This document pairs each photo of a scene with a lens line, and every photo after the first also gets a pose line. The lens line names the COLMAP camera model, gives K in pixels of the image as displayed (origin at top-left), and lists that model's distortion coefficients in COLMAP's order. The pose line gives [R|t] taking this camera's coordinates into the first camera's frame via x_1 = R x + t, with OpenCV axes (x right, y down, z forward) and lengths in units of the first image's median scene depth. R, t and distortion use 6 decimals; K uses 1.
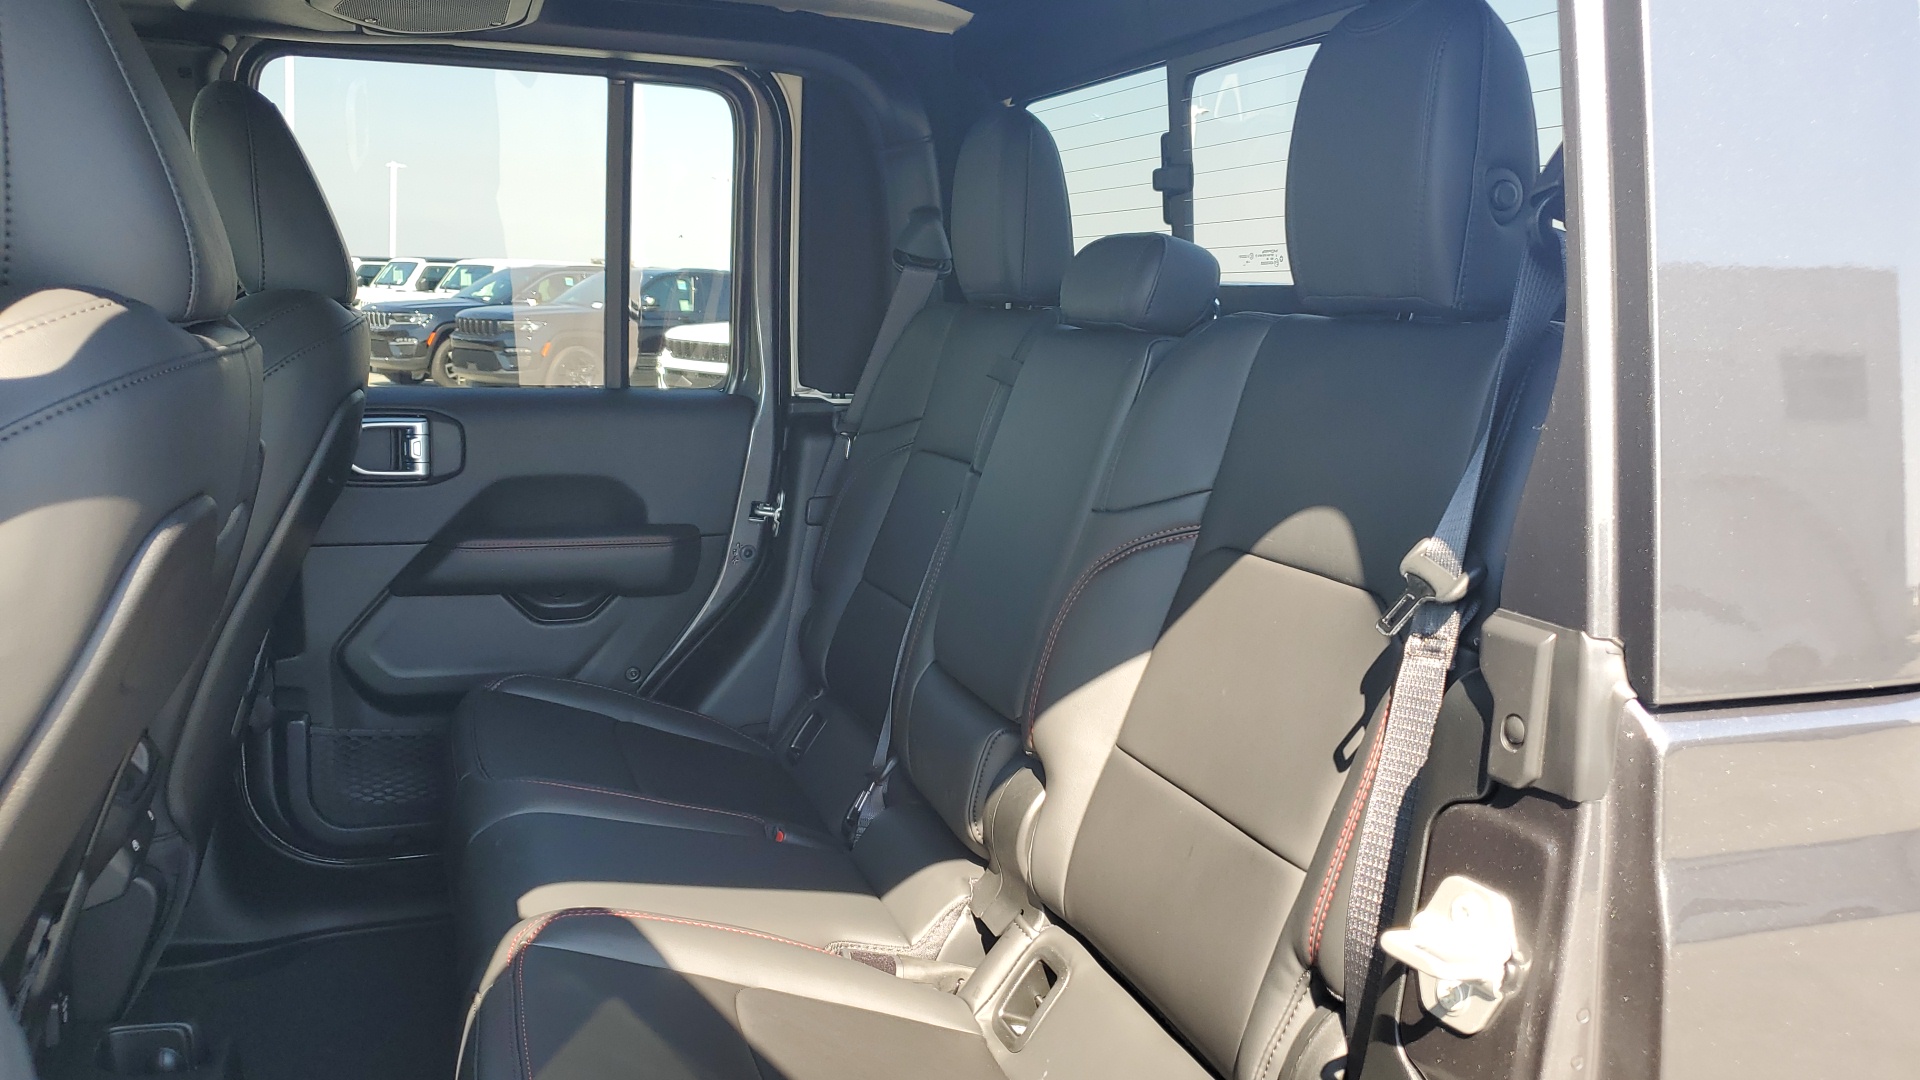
lens RADIAL K [[1541.6, 0, 962.7], [0, 1541.6, 550.3], [0, 0, 1]] dist [0.086301, -0.124151]
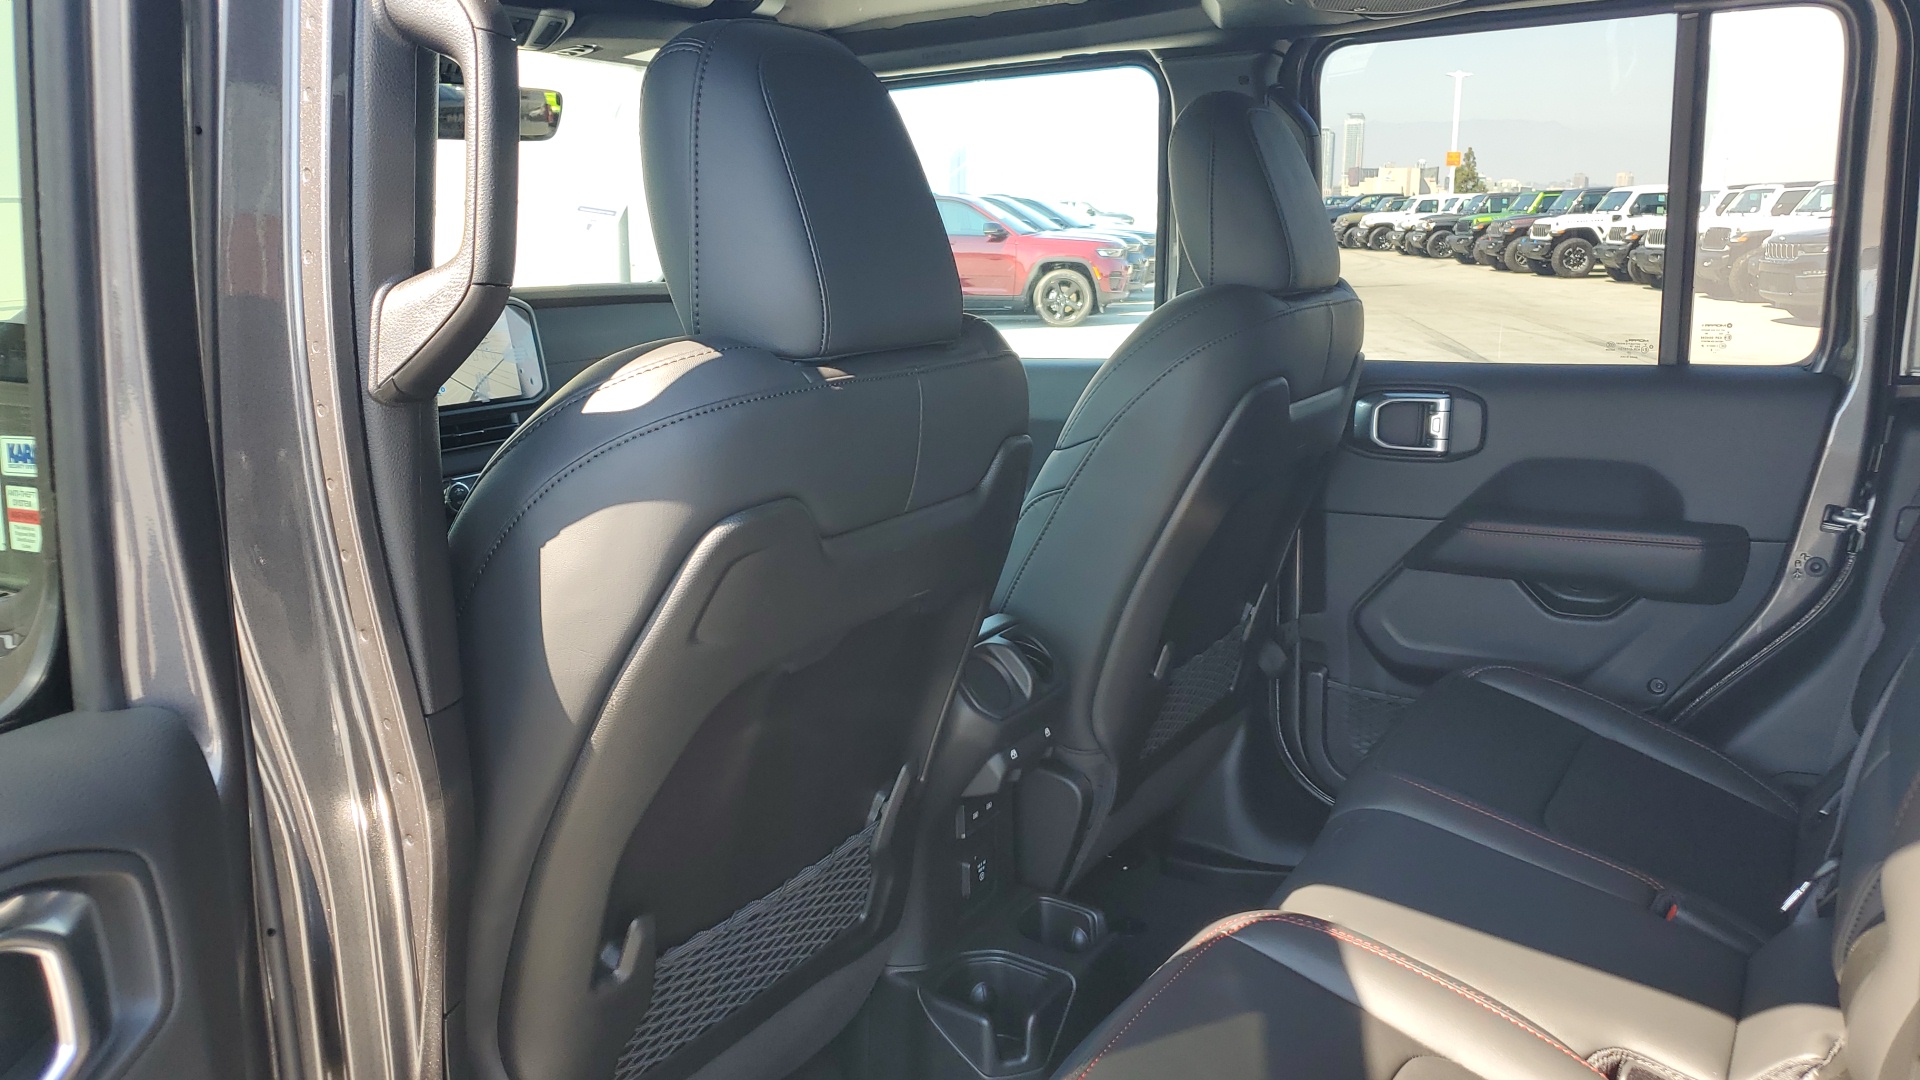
lens RADIAL K [[1541.6, 0, 953.2], [0, 1541.6, 544.7], [0, 0, 1]] dist [0.086301, -0.124151]
pose [[0.626970, 0.111619, -0.771006, 0.229096], [-0.078892, 0.993692, 0.079704, -0.043397], [0.775039, 0.010854, 0.631821, 0.128516]]
